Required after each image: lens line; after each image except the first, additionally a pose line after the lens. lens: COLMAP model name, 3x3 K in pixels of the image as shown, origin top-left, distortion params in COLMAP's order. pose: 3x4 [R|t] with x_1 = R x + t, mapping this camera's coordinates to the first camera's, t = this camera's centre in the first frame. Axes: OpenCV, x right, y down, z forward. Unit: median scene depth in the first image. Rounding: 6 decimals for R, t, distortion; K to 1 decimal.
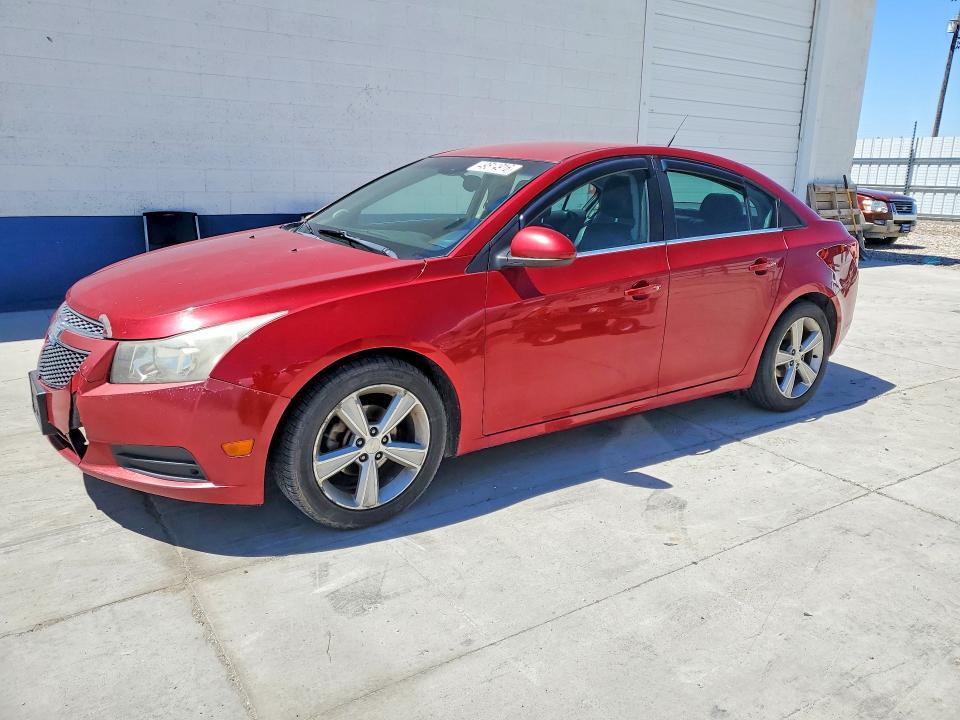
lens RADIAL K [[749.9, 0, 474.7], [0, 749.9, 357.7], [0, 0, 1]] dist [0.022273, -0.003761]
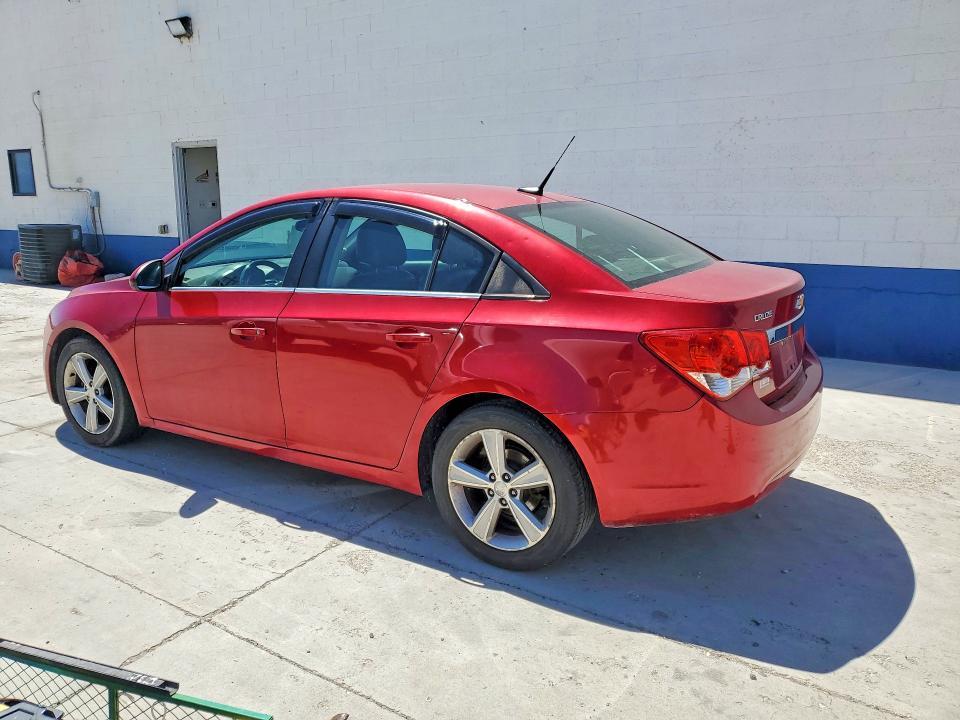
lens RADIAL K [[749.9, 0, 480.6], [0, 749.9, 357.1], [0, 0, 1]] dist [0.022273, -0.003761]
pose [[0.372303, 0.162438, -0.913786, 1.142474], [-0.213563, 0.973139, 0.085977, -0.188919], [0.903206, 0.163141, 0.396993, 0.793998]]
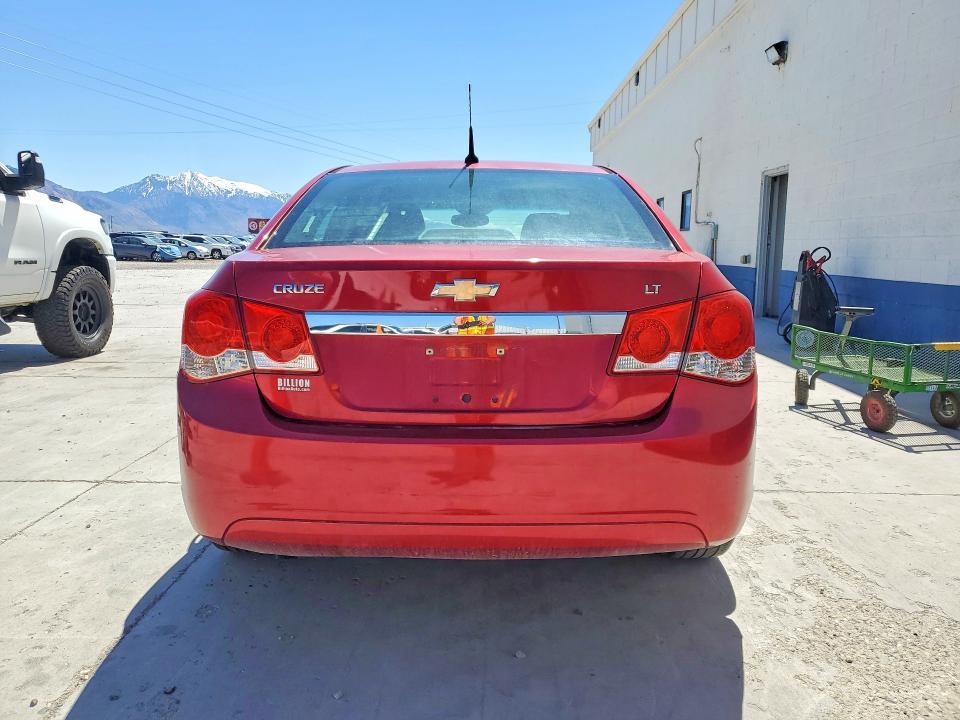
lens RADIAL K [[749.9, 0, 472.2], [0, 749.9, 359.0], [0, 0, 1]] dist [0.022273, -0.003761]
pose [[-0.587125, 0.082246, -0.805307, 0.922519], [-0.233615, 0.935282, 0.265842, -0.329717], [0.775053, 0.344215, -0.529914, 1.654136]]
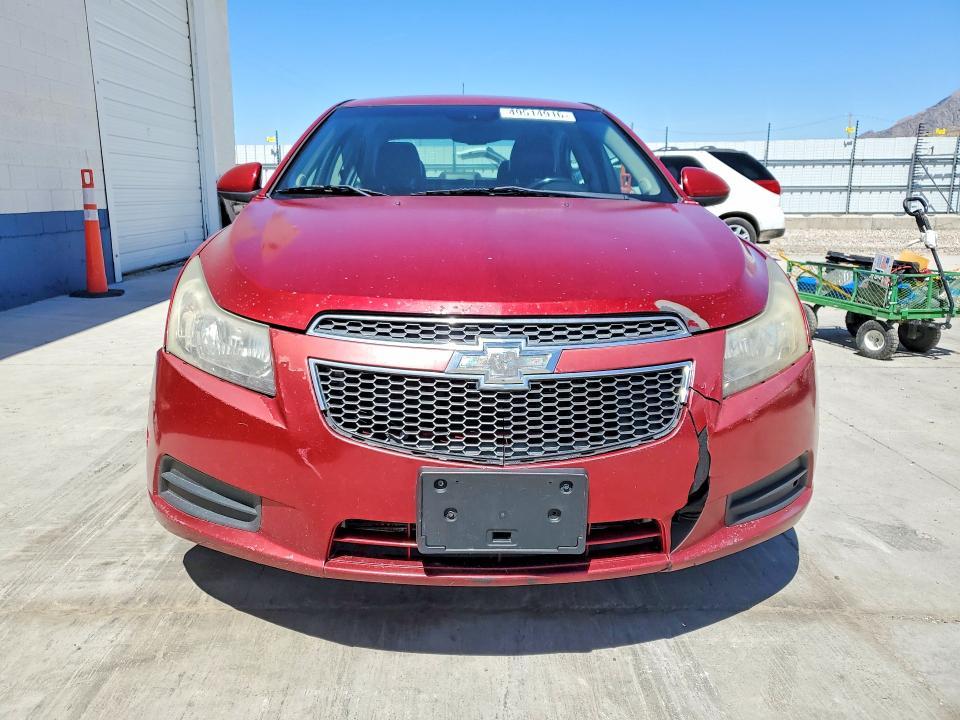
lens RADIAL K [[749.9, 0, 477.2], [0, 749.9, 359.9], [0, 0, 1]] dist [0.022273, -0.003761]
pose [[0.549878, -0.211249, 0.808089, -0.645993], [0.224322, 0.969293, 0.100746, -0.063333], [-0.804558, 0.125874, 0.580381, 0.465454]]
